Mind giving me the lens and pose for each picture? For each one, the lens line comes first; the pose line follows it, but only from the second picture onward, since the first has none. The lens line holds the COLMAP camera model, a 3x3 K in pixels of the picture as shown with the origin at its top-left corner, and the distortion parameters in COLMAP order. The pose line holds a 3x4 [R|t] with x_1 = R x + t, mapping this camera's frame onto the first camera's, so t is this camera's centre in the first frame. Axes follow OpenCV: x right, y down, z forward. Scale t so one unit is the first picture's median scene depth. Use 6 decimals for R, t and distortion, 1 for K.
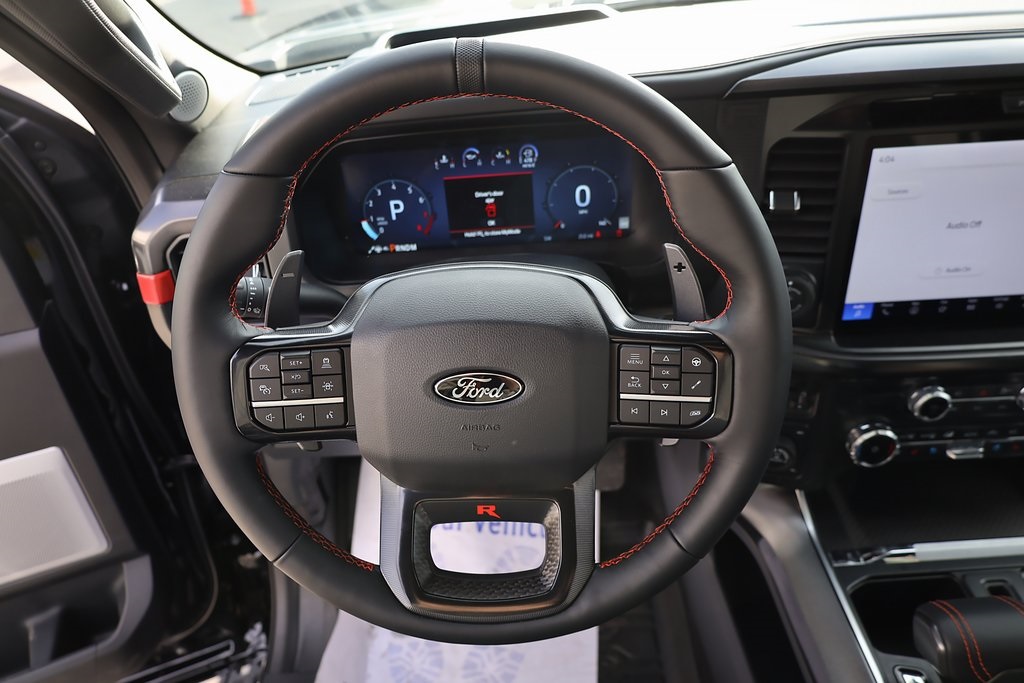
lens RADIAL K [[693.5, 0, 512.5], [0, 693.5, 339.4], [0, 0, 1]] dist [0.002162, 0.000695]
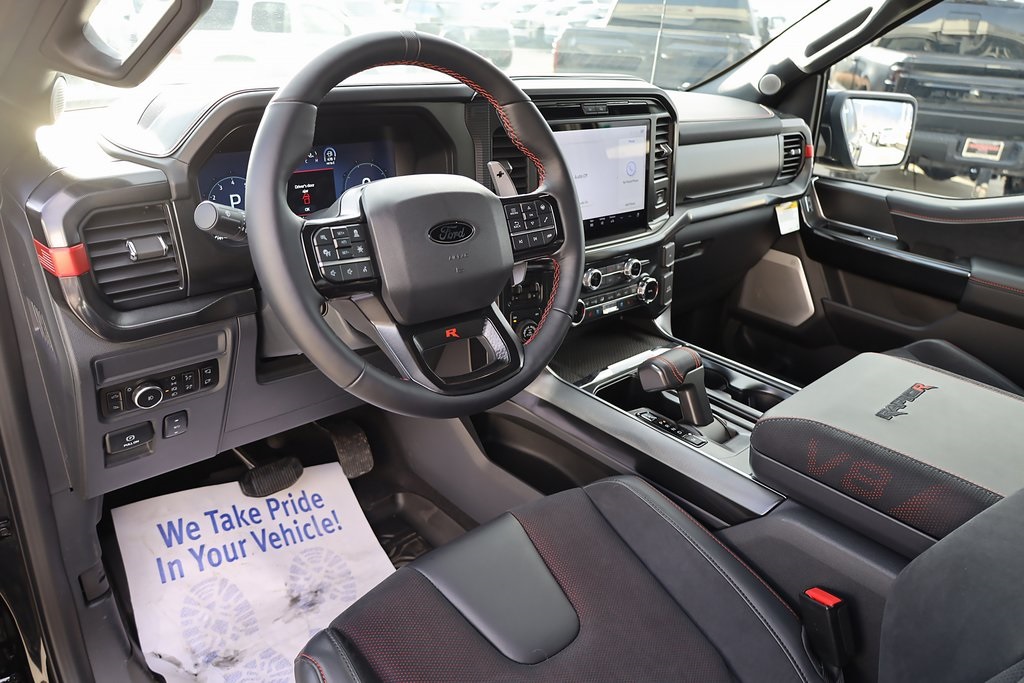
lens RADIAL K [[693.5, 0, 513.9], [0, 693.5, 340.8], [0, 0, 1]] dist [0.002162, 0.000695]
pose [[0.752338, -0.182906, 0.632877, -0.635254], [0.299649, 0.950563, -0.081491, 0.301458], [-0.586684, 0.250949, 0.769952, -0.173957]]
